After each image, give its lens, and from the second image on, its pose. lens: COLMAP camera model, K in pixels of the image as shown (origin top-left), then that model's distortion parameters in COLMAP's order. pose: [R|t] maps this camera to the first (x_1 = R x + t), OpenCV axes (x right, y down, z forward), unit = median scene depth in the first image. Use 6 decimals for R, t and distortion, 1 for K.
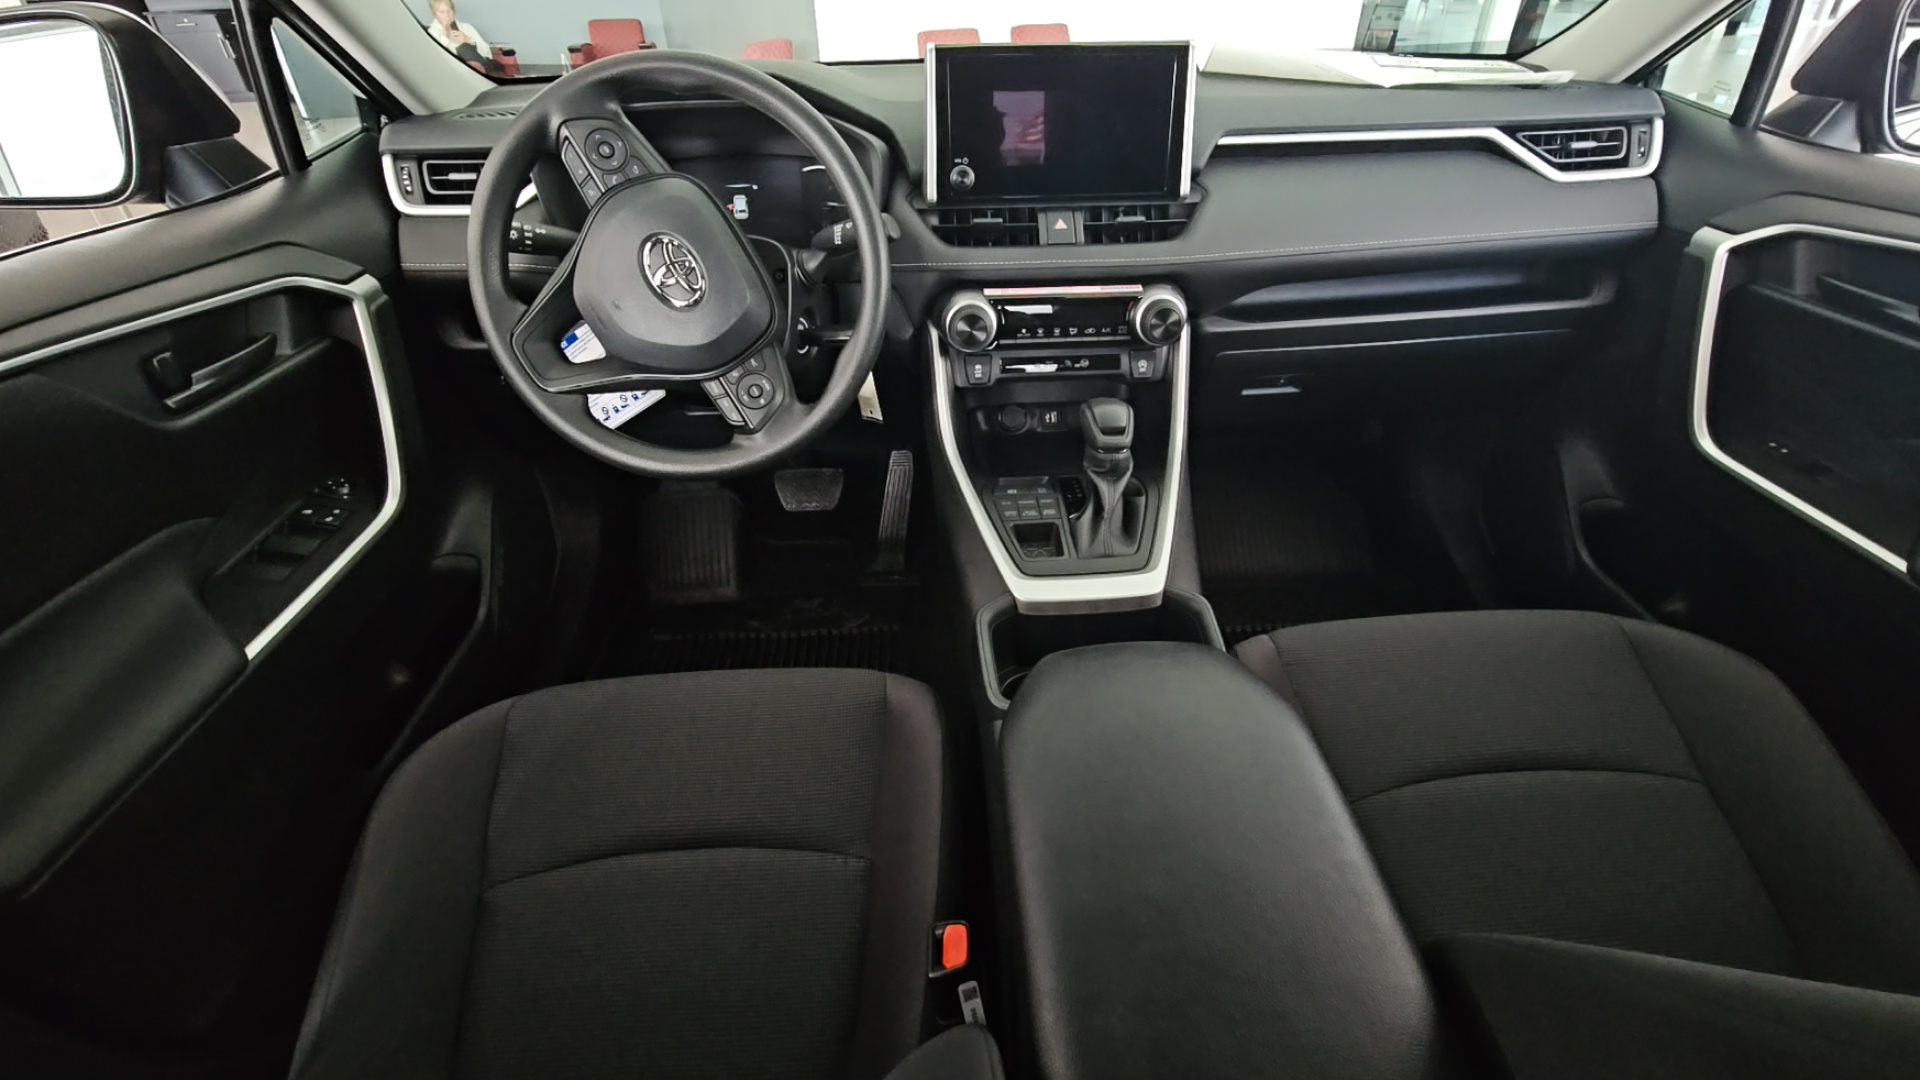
lens RADIAL K [[840.1, 0, 966.8], [0, 840.1, 544.9], [0, 0, 1]] dist [0.002193, -0.001043]
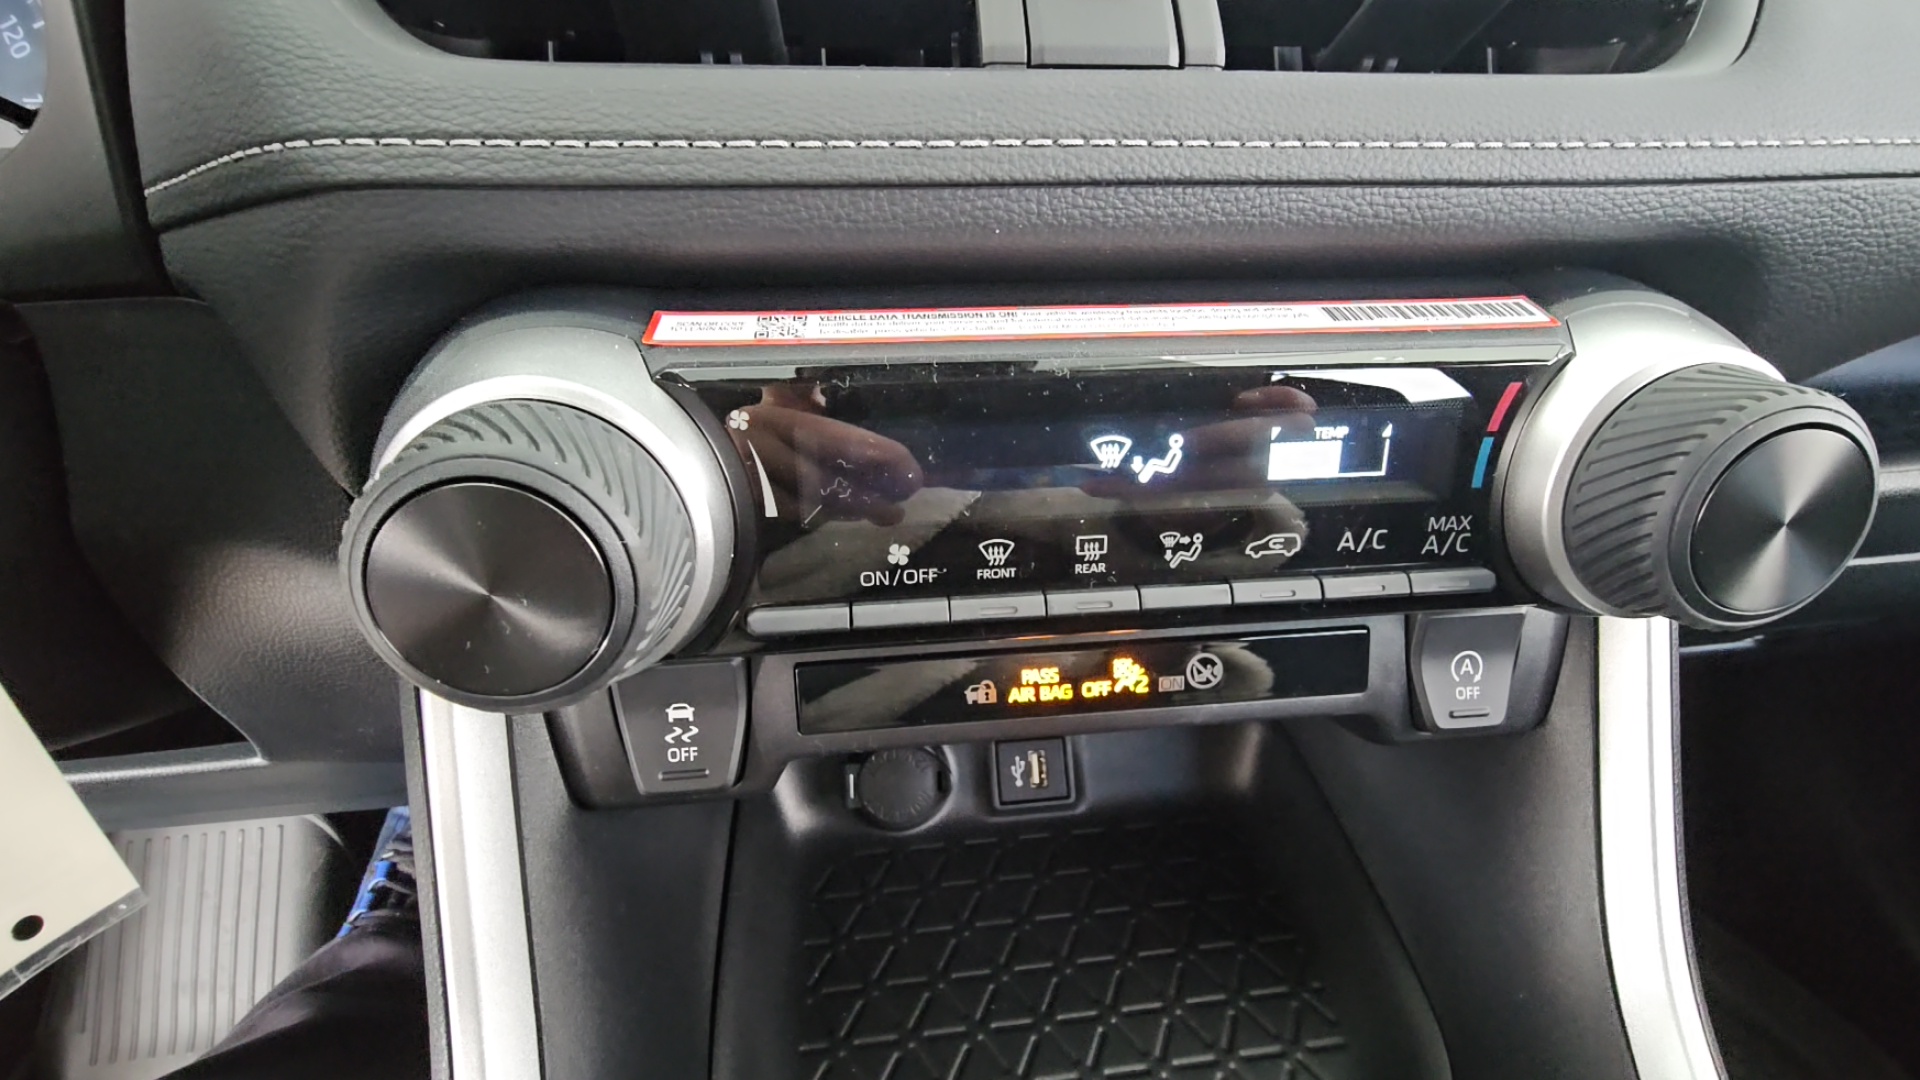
lens RADIAL K [[862.9, 0, 956.8], [0, 862.9, 559.3], [0, 0, 1]] dist [0.000359, -0.019525]
pose [[0.998299, -0.014935, 0.056363, 0.074213], [0.019689, 0.996208, -0.084750, -0.252901], [-0.054884, 0.085715, 0.994807, 0.876043]]
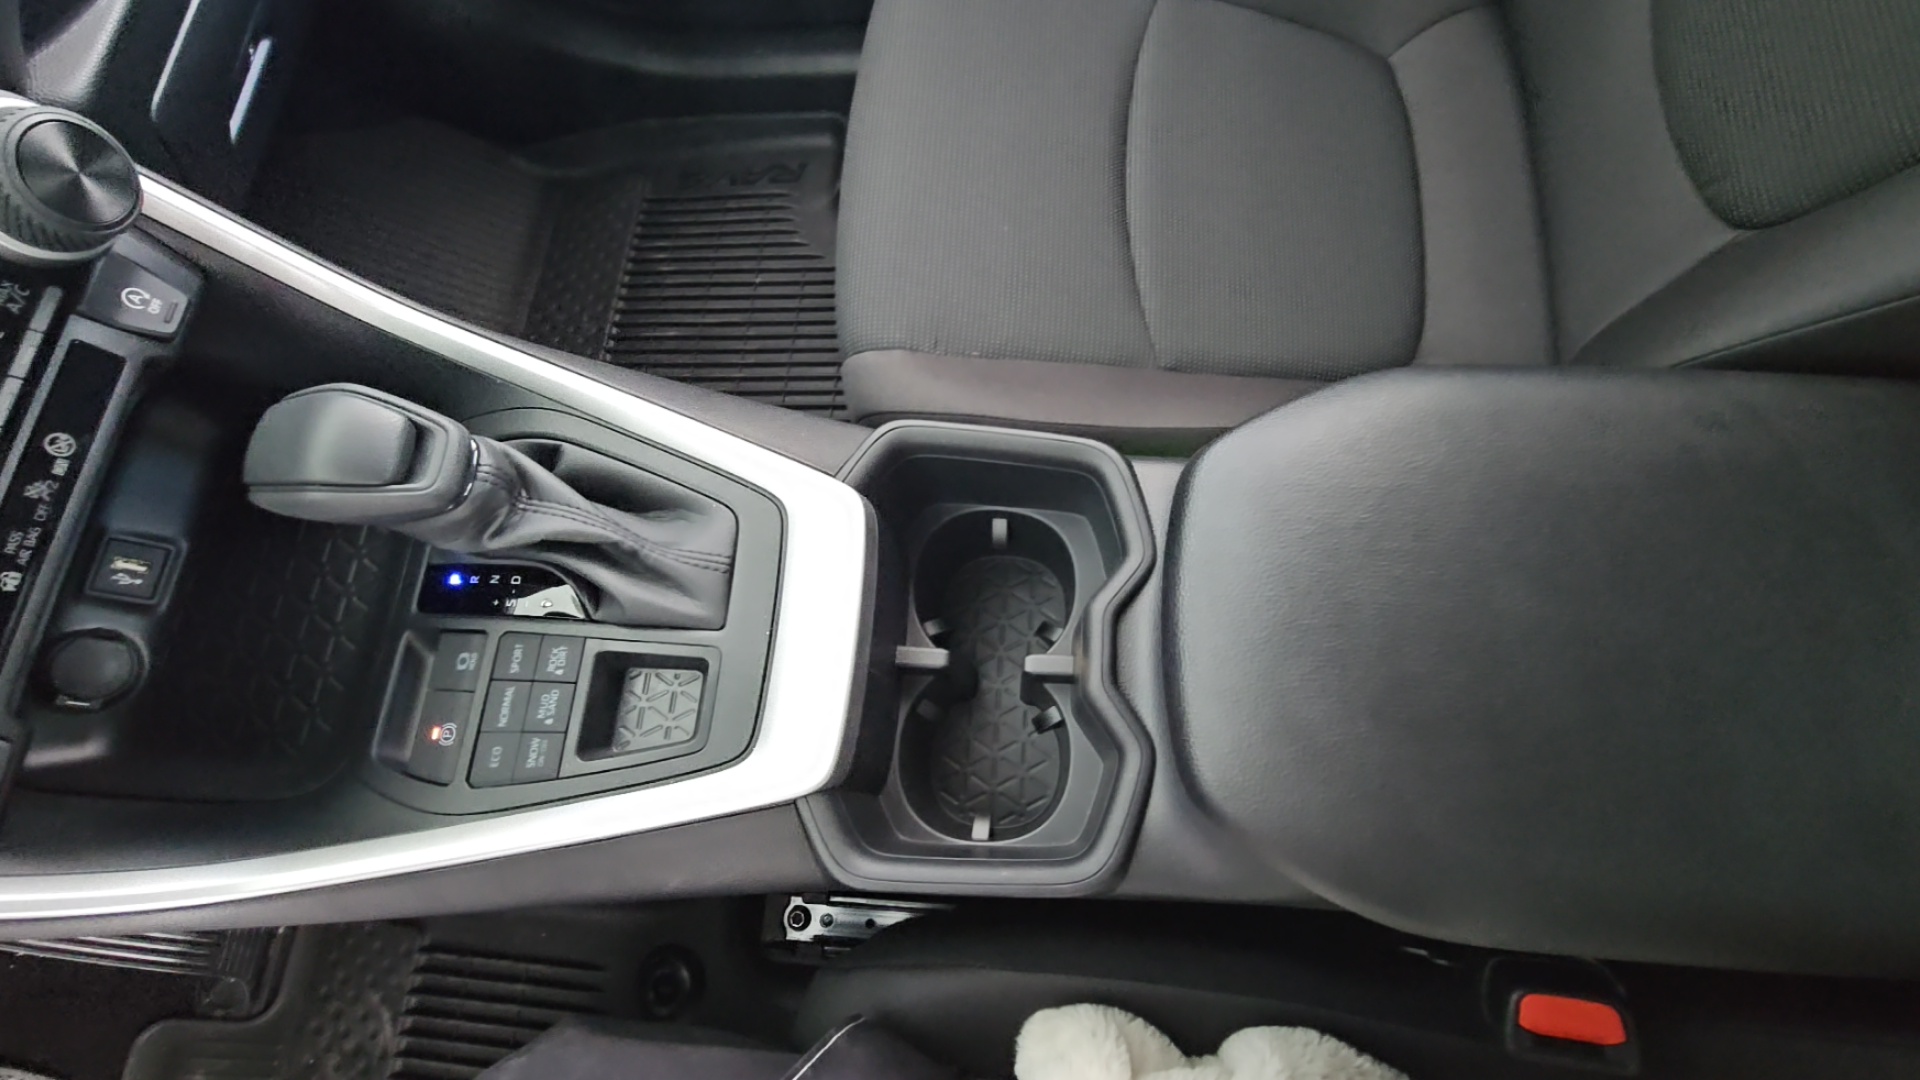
lens RADIAL K [[852.3, 0, 968.9], [0, 852.3, 545.4], [0, 0, 1]] dist [0.001604, -0.005454]
pose [[0.119122, -0.942530, 0.312166, 0.044343], [0.627351, 0.315142, 0.712121, -0.241868], [-0.769572, 0.111009, 0.628837, 0.571834]]
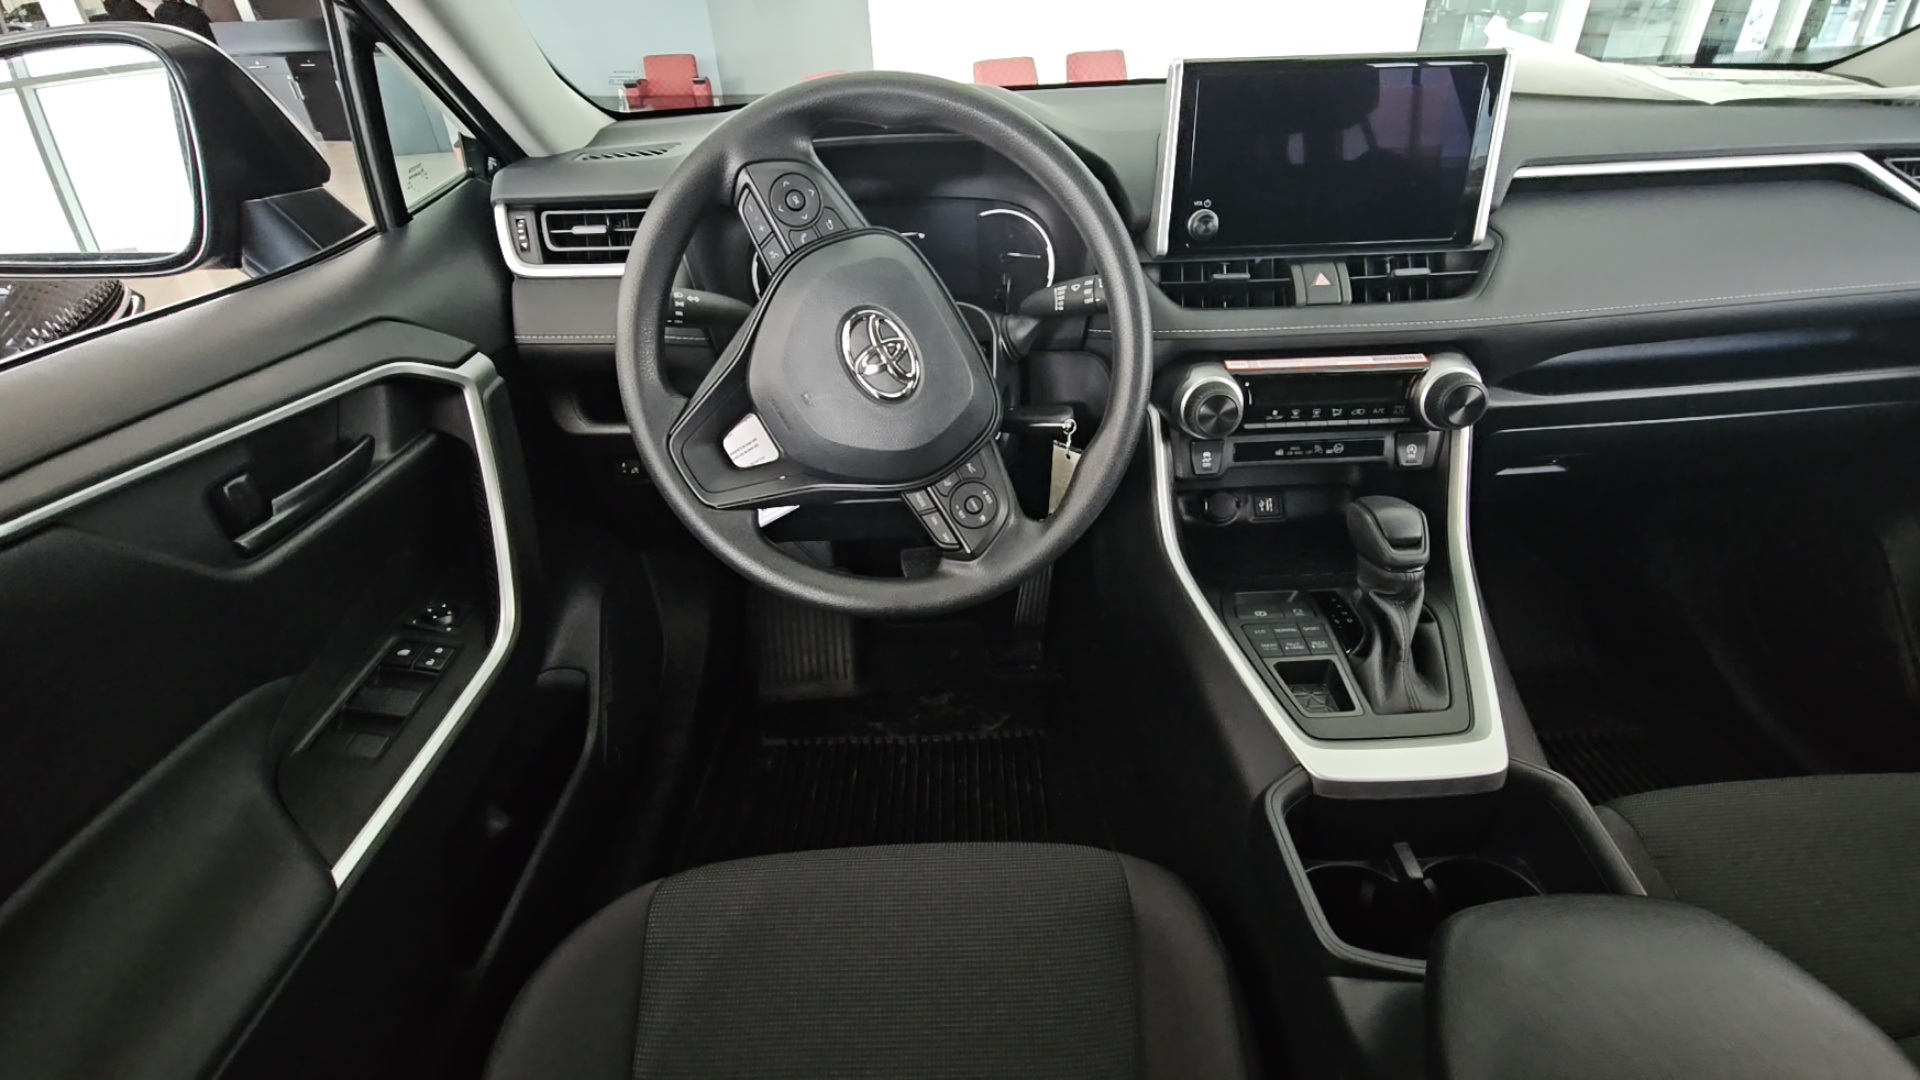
lens RADIAL K [[840.1, 0, 966.8], [0, 840.1, 544.9], [0, 0, 1]] dist [0.002193, -0.001043]
pose [[0.999257, 0.002387, -0.038473, -0.205199], [-0.003392, 0.999654, -0.026070, -0.113490], [0.038397, 0.026181, 0.998920, 0.206170]]
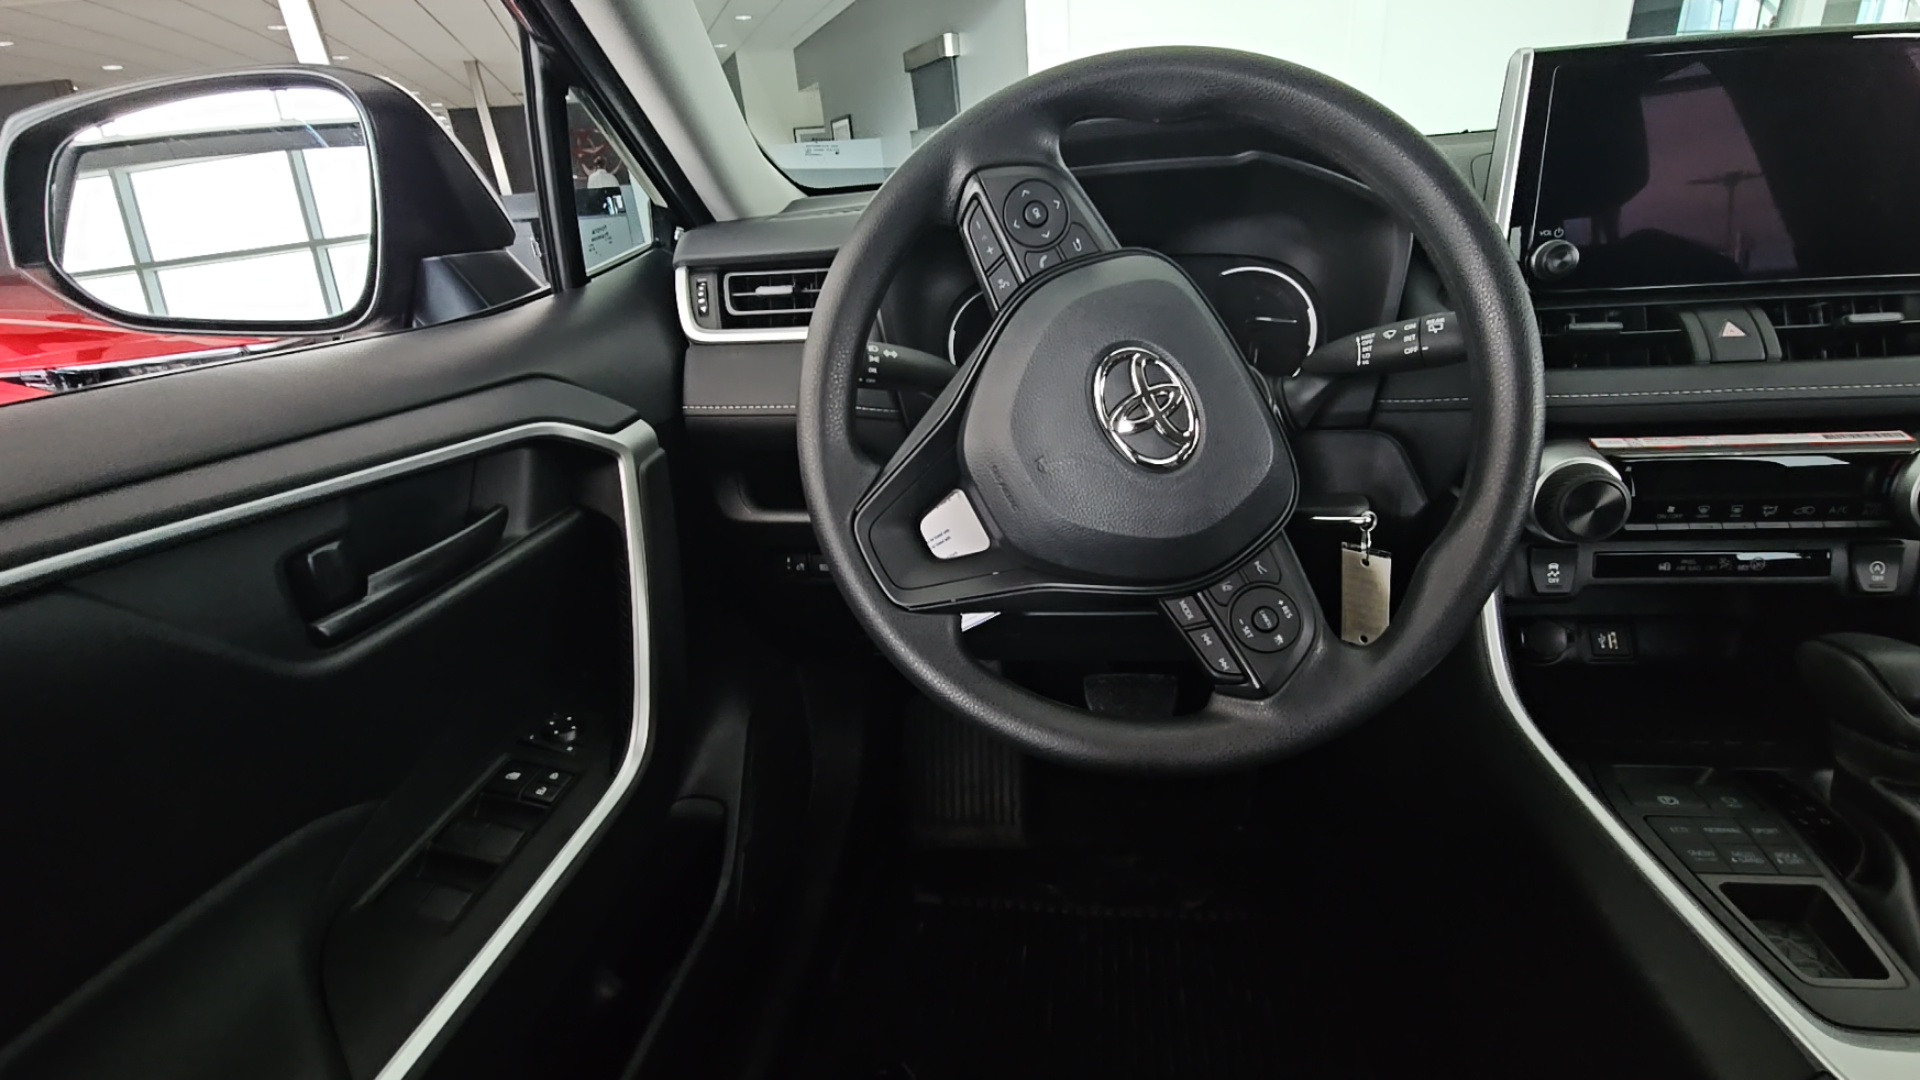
lens RADIAL K [[833.6, 0, 969.9], [0, 833.6, 545.9], [0, 0, 1]] dist [0.013531, -0.008616]
pose [[0.980298, 0.023103, -0.196168, -0.300641], [-0.056219, 0.984695, -0.164969, -0.117186], [0.189354, 0.172747, 0.966594, 0.391269]]
